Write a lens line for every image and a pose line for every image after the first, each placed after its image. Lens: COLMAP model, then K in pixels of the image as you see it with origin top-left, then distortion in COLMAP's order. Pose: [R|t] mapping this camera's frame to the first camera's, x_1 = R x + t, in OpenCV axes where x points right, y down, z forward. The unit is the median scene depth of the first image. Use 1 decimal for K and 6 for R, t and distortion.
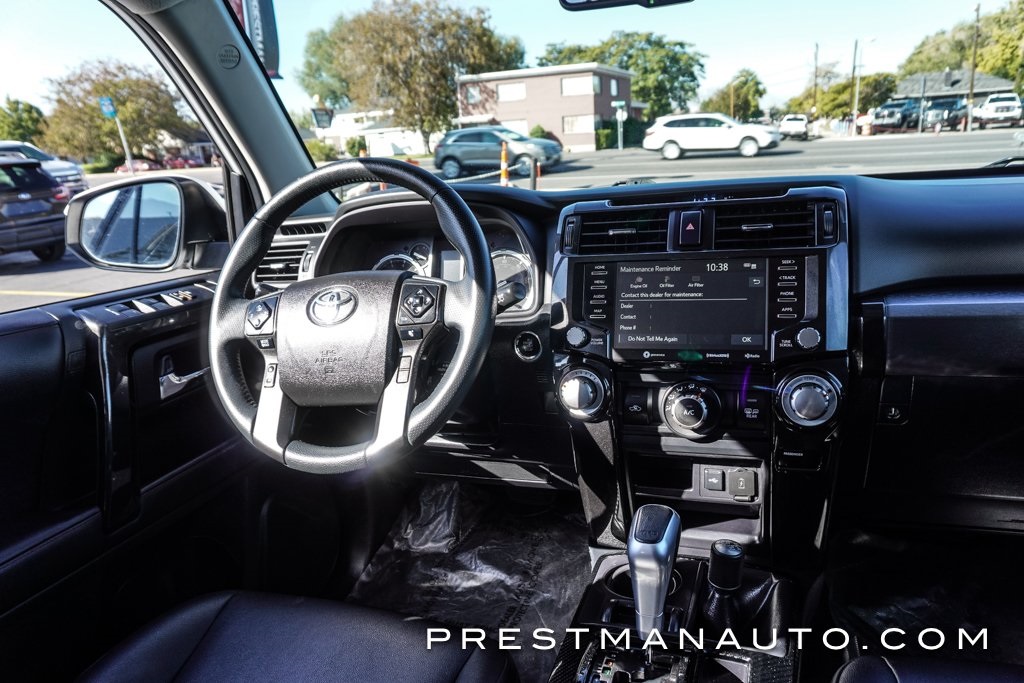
lens RADIAL K [[686.8, 0, 517.8], [0, 686.8, 336.5], [0, 0, 1]] dist [-0.027372, 0.024646]
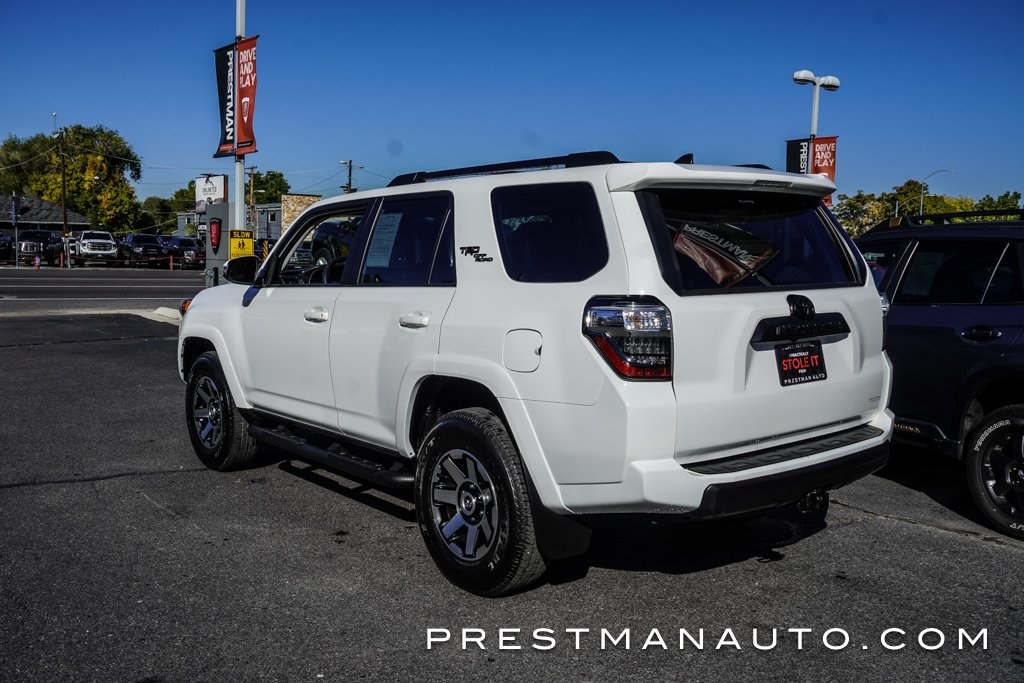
lens RADIAL K [[968.4, 0, 507.9], [0, 968.4, 347.4], [0, 0, 1]] dist [-0.032742, 0.000000]
pose [[0.498843, -0.007748, 0.866658, -0.095223], [0.185403, 0.977766, -0.097976, 0.018709], [-0.846630, 0.209556, 0.489188, -0.045595]]
